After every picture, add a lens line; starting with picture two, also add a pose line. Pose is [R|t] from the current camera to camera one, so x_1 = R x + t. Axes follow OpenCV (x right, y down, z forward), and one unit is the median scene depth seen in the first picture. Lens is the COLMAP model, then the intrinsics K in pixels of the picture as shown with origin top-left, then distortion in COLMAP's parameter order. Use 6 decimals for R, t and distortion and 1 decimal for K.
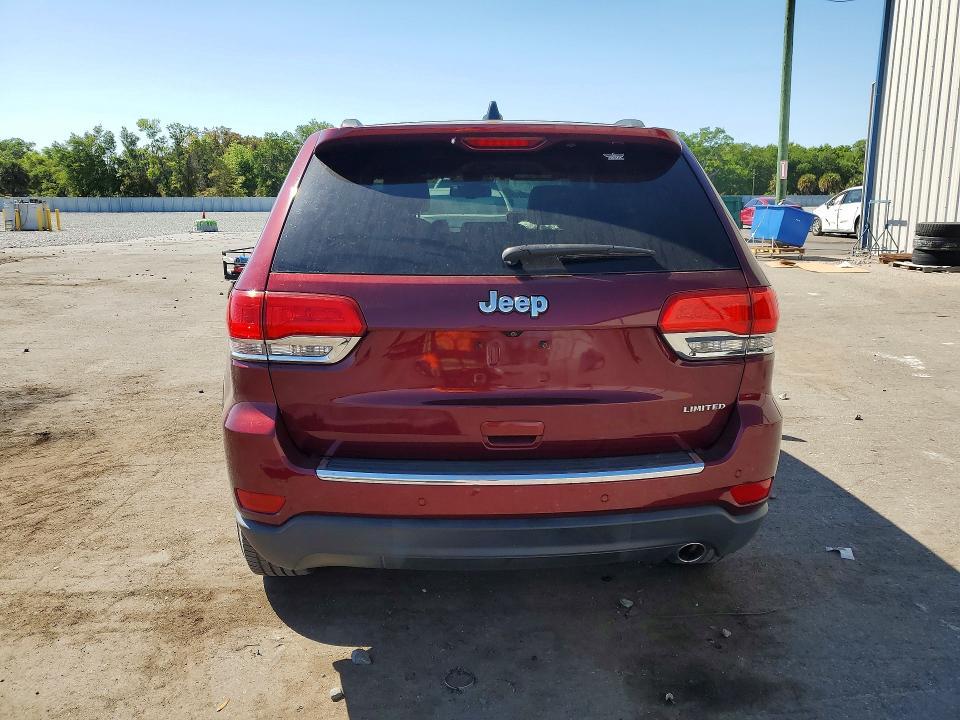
lens RADIAL K [[740.5, 0, 479.9], [0, 740.5, 343.8], [0, 0, 1]] dist [0.005256, 0.003745]
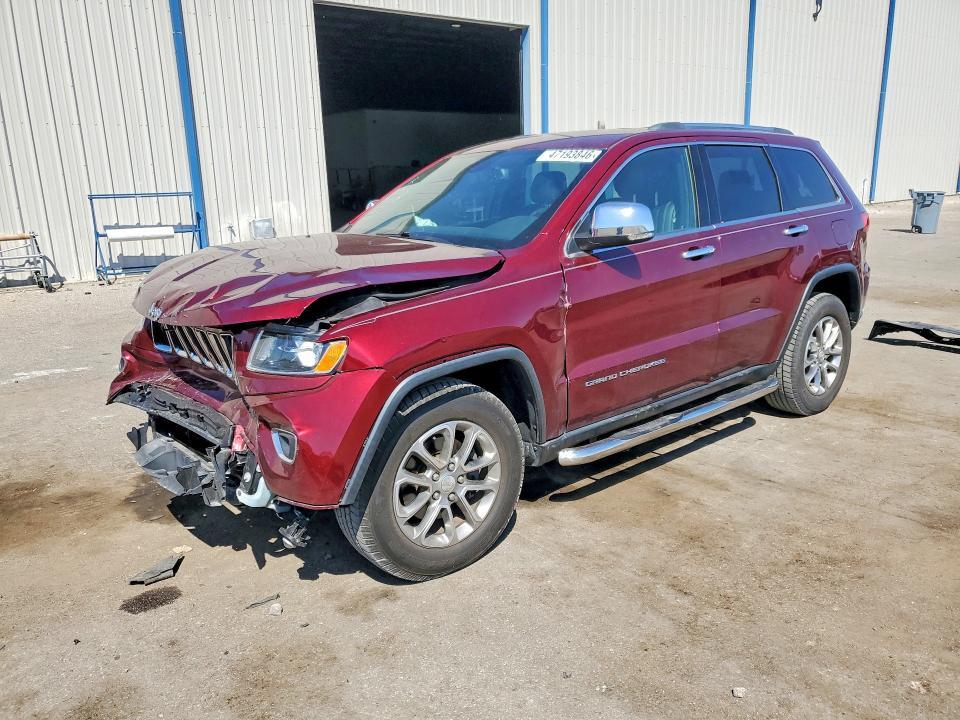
lens RADIAL K [[733.0, 0, 487.3], [0, 733.0, 358.5], [0, 0, 1]] dist [0.004325, -0.005347]
pose [[-0.597364, -0.169627, 0.783826, -1.152945], [0.176981, 0.925395, 0.335144, -0.492156], [-0.782199, 0.338925, -0.522777, 2.524919]]
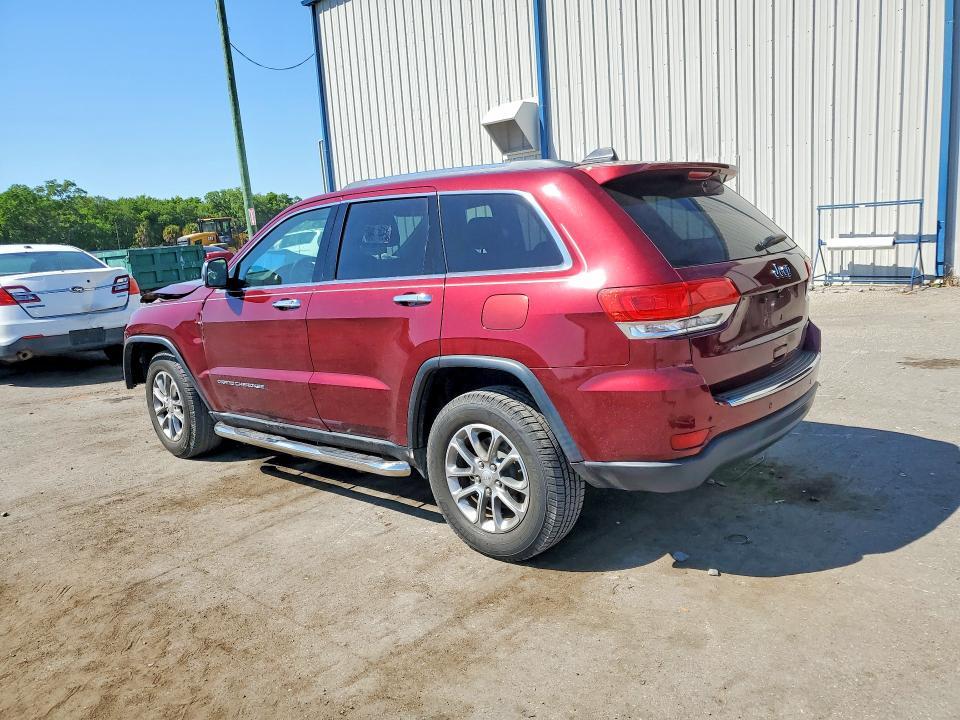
lens RADIAL K [[733.0, 0, 487.3], [0, 733.0, 358.5], [0, 0, 1]] dist [0.004325, -0.005347]
pose [[0.694934, -0.169217, 0.698879, -1.093829], [0.200337, 0.978996, 0.037834, -0.042898], [-0.690602, 0.113719, 0.714239, 0.213417]]
